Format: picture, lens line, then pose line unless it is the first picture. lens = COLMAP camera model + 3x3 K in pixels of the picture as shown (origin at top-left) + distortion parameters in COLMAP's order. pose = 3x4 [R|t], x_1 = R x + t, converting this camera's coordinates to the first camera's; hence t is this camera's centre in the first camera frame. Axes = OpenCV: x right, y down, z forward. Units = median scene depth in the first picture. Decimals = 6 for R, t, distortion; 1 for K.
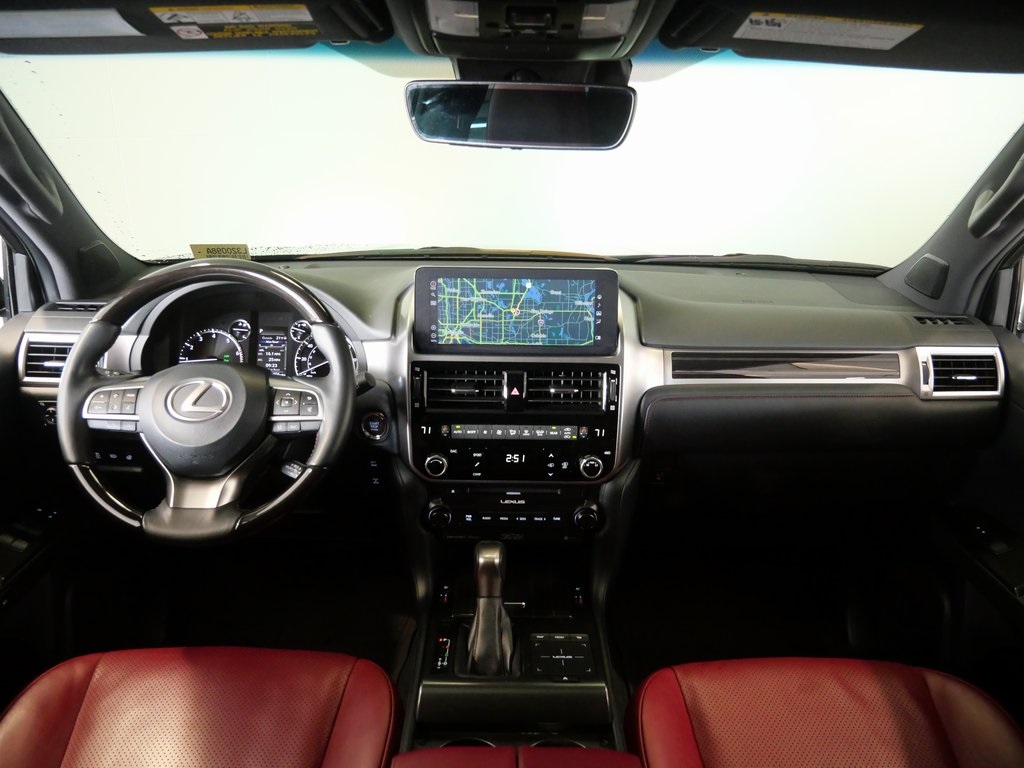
lens RADIAL K [[771.1, 0, 512.0], [0, 771.1, 384.0], [0, 0, 1]] dist [-0.006808, -0.001129]
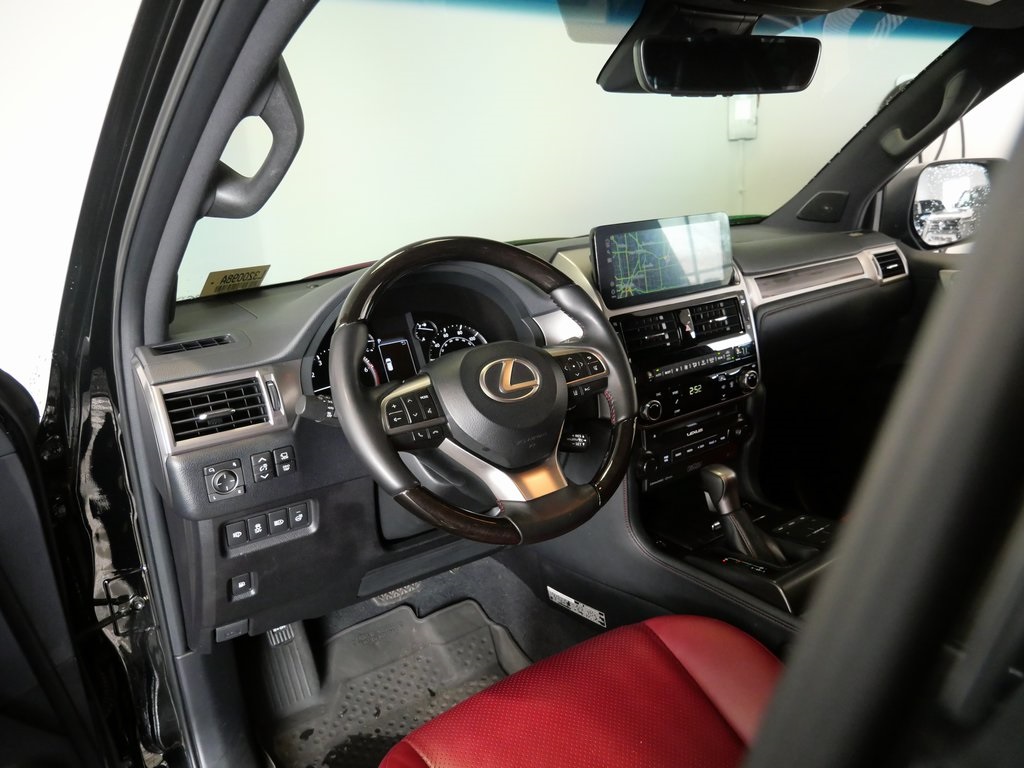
lens RADIAL K [[771.1, 0, 512.0], [0, 771.1, 384.0], [0, 0, 1]] dist [-0.006808, -0.001129]
pose [[0.809966, -0.214424, 0.545874, -0.809747], [0.263440, 0.964601, -0.011988, 0.033683], [-0.523980, 0.153515, 0.837782, 0.223065]]
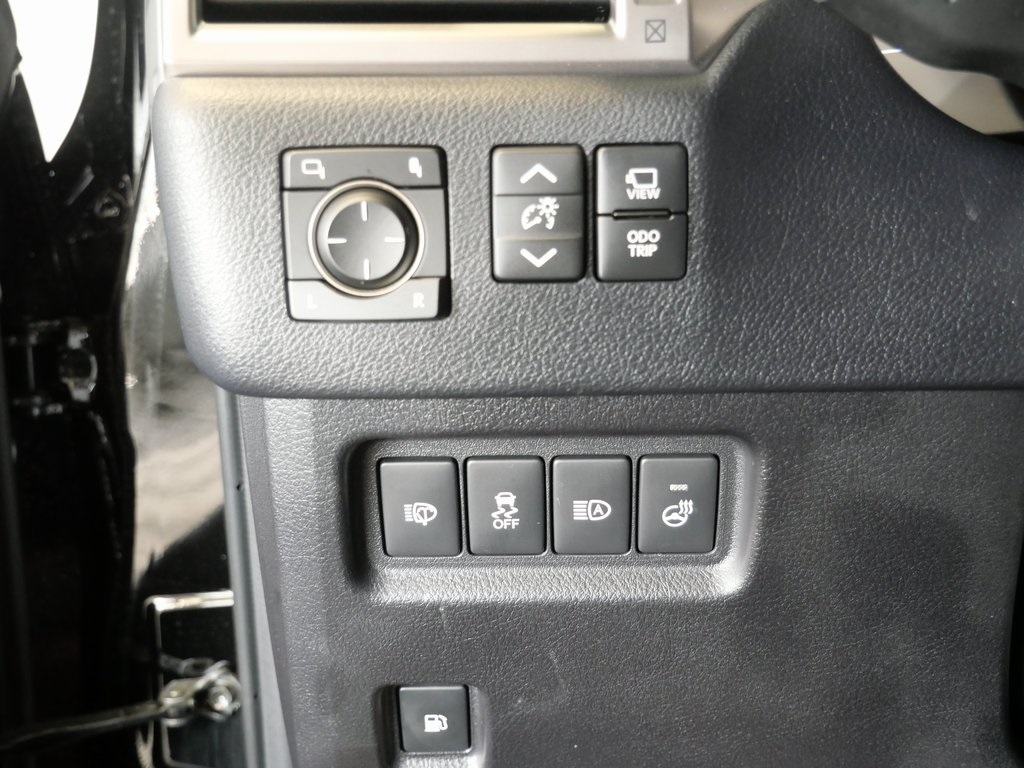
lens RADIAL K [[1074.8, 0, 512.0], [0, 1074.8, 384.0], [0, 0, 1]] dist [-0.000169, 0.000429]
pose [[0.999413, -0.027509, 0.020418, -0.606030], [0.030733, 0.983266, -0.179566, 0.123214], [-0.015136, 0.180088, 0.983534, 0.831012]]
